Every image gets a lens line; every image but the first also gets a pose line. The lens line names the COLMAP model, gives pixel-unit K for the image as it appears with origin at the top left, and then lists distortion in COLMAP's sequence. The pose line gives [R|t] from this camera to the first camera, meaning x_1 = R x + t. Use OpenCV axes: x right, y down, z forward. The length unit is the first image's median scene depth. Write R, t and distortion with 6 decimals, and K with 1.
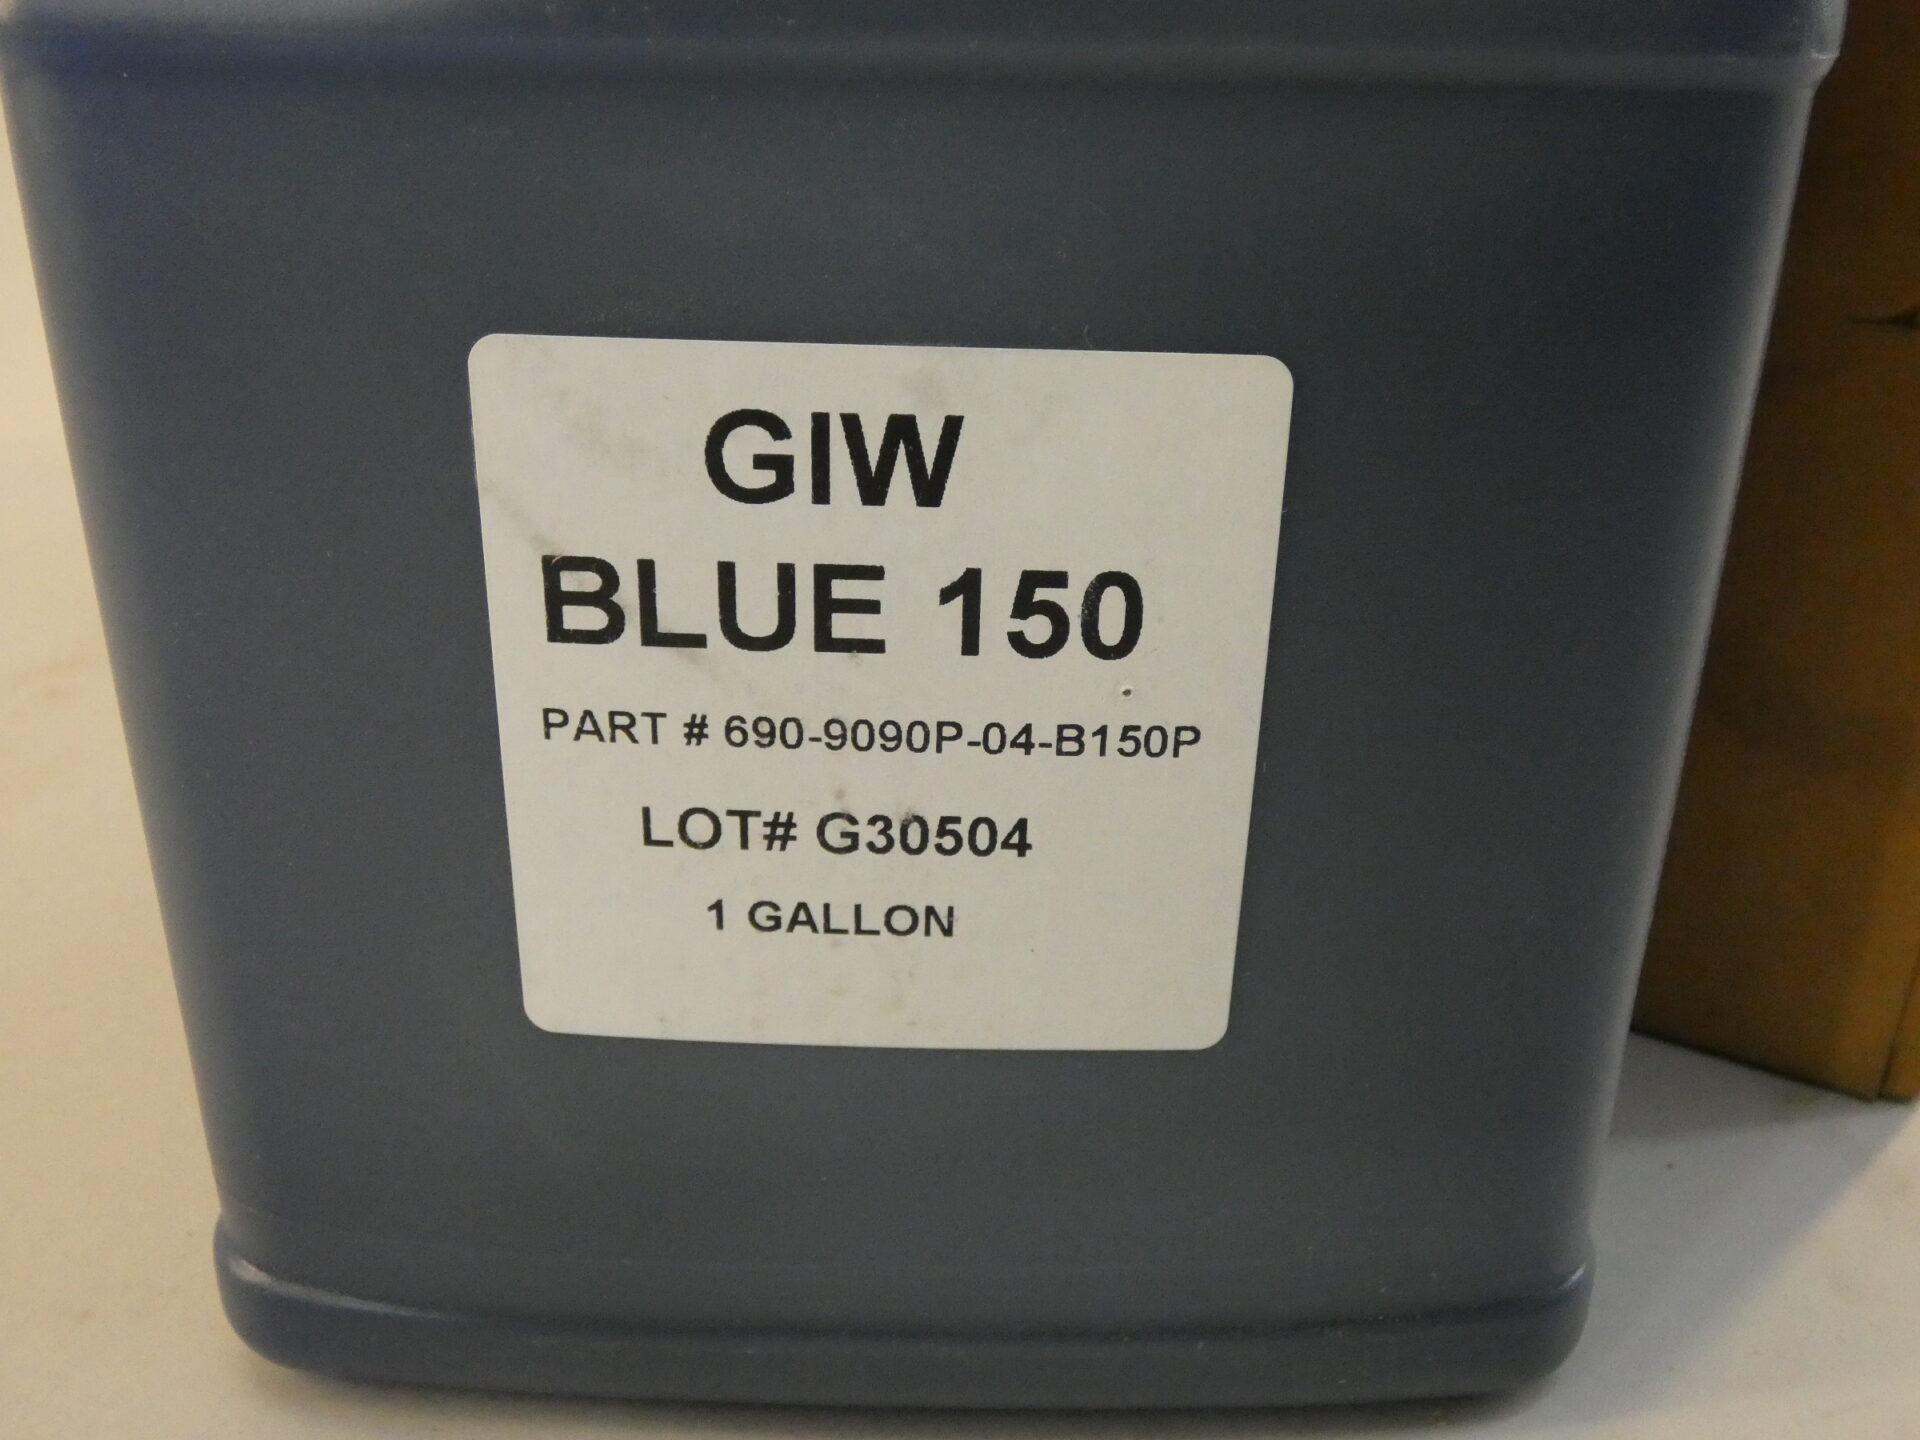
lens RADIAL K [[1775.5, 0, 960.7], [0, 1775.5, 717.2], [0, 0, 1]] dist [0.005504, 0.000000]
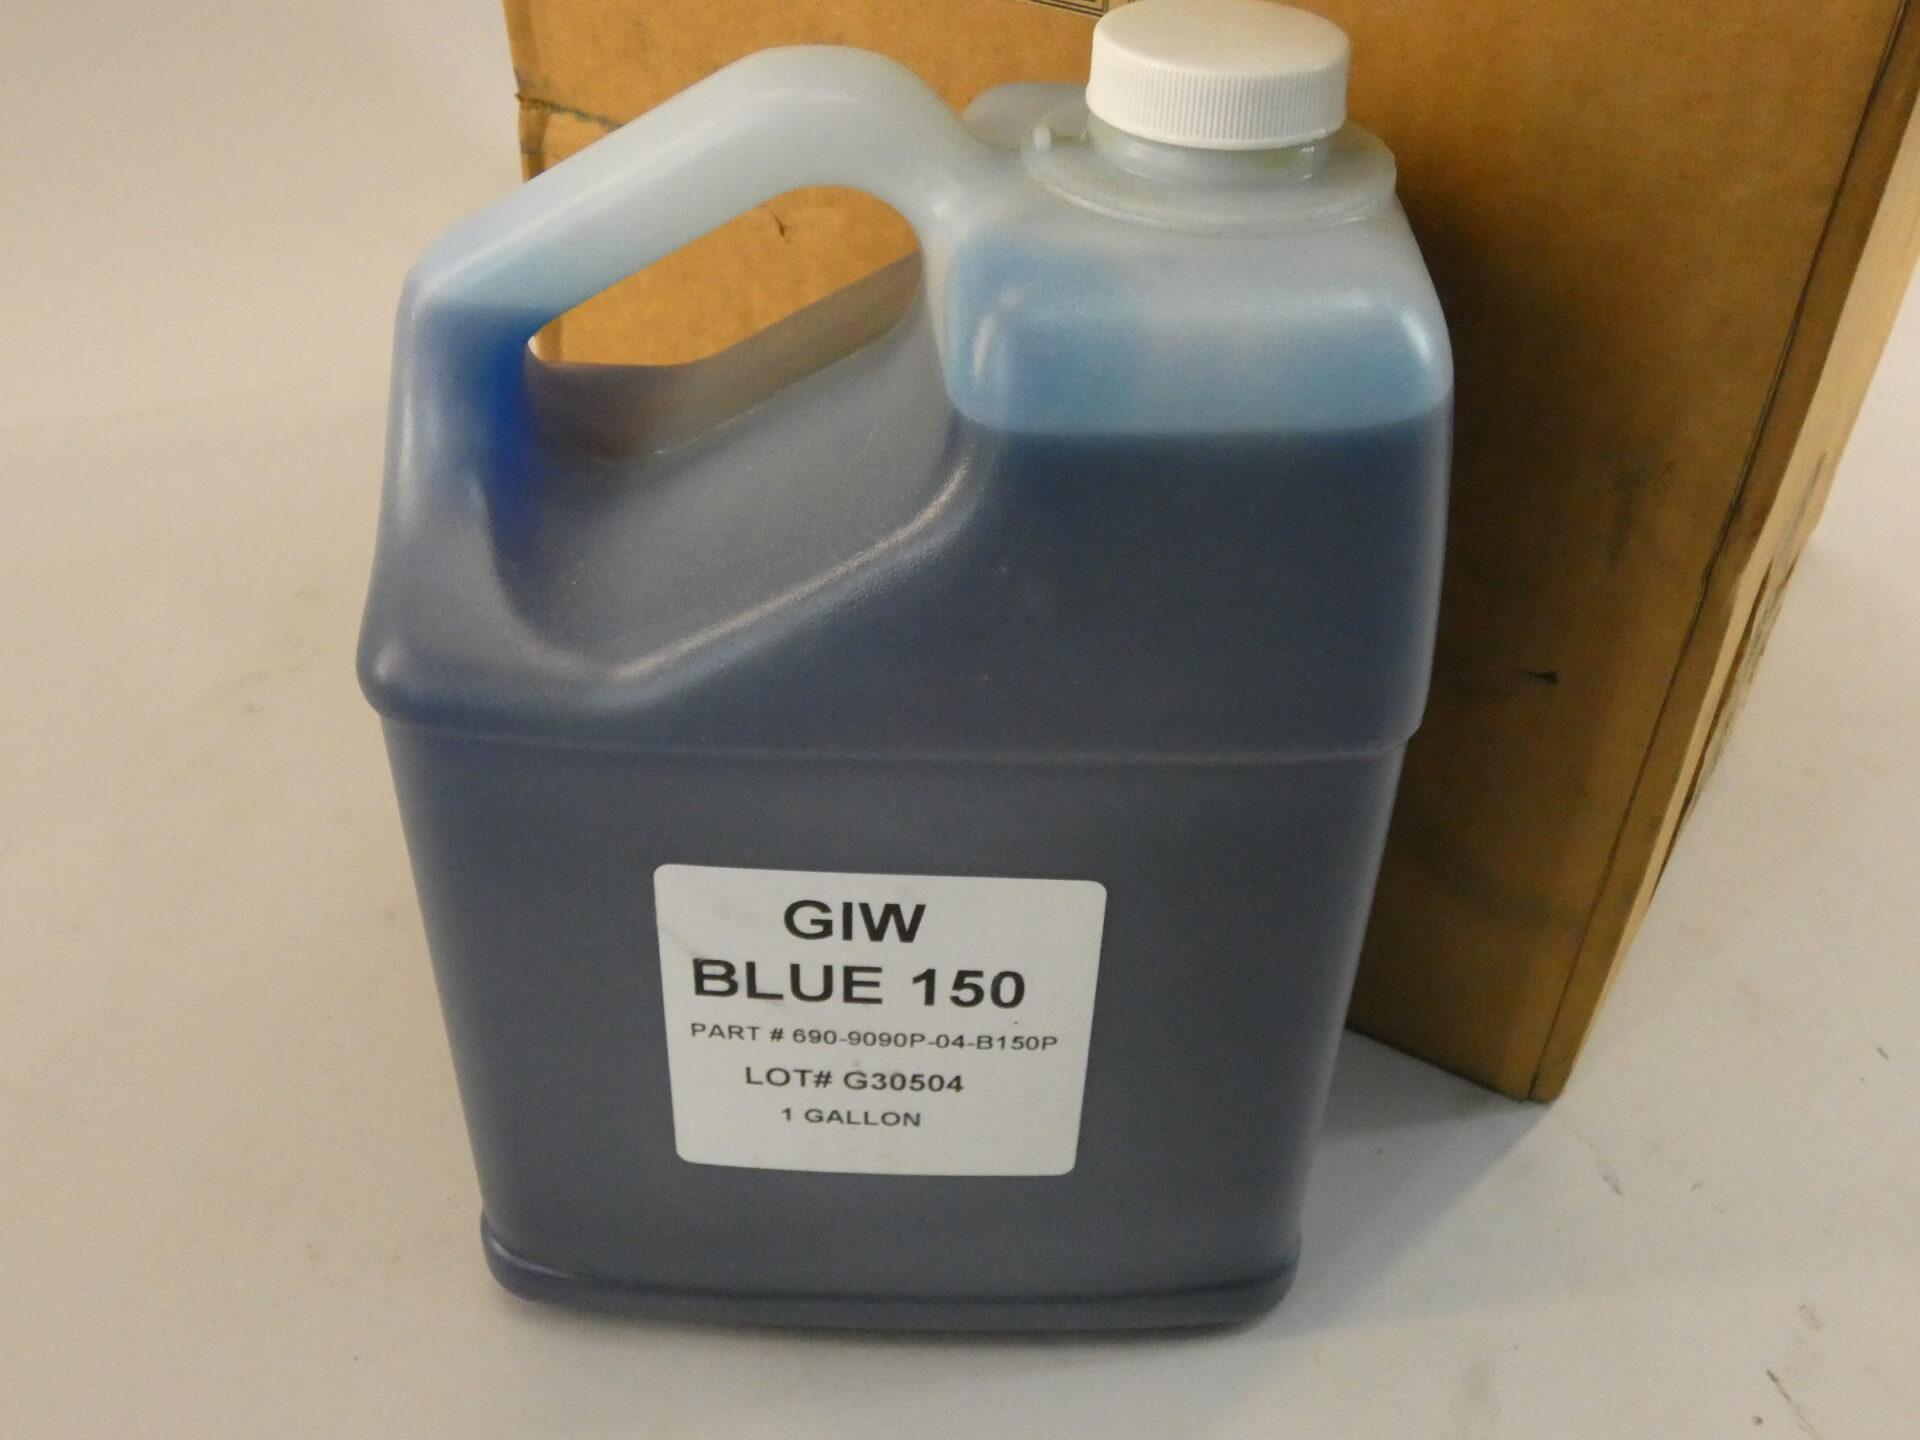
lens RADIAL K [[1775.5, 0, 957.4], [0, 1775.5, 722.6], [0, 0, 1]] dist [0.005504, 0.000000]
pose [[0.999907, 0.012871, 0.004550, 0.021530], [-0.013548, 0.976488, 0.215148, -0.690940], [-0.001674, -0.215189, 0.976571, -0.688863]]
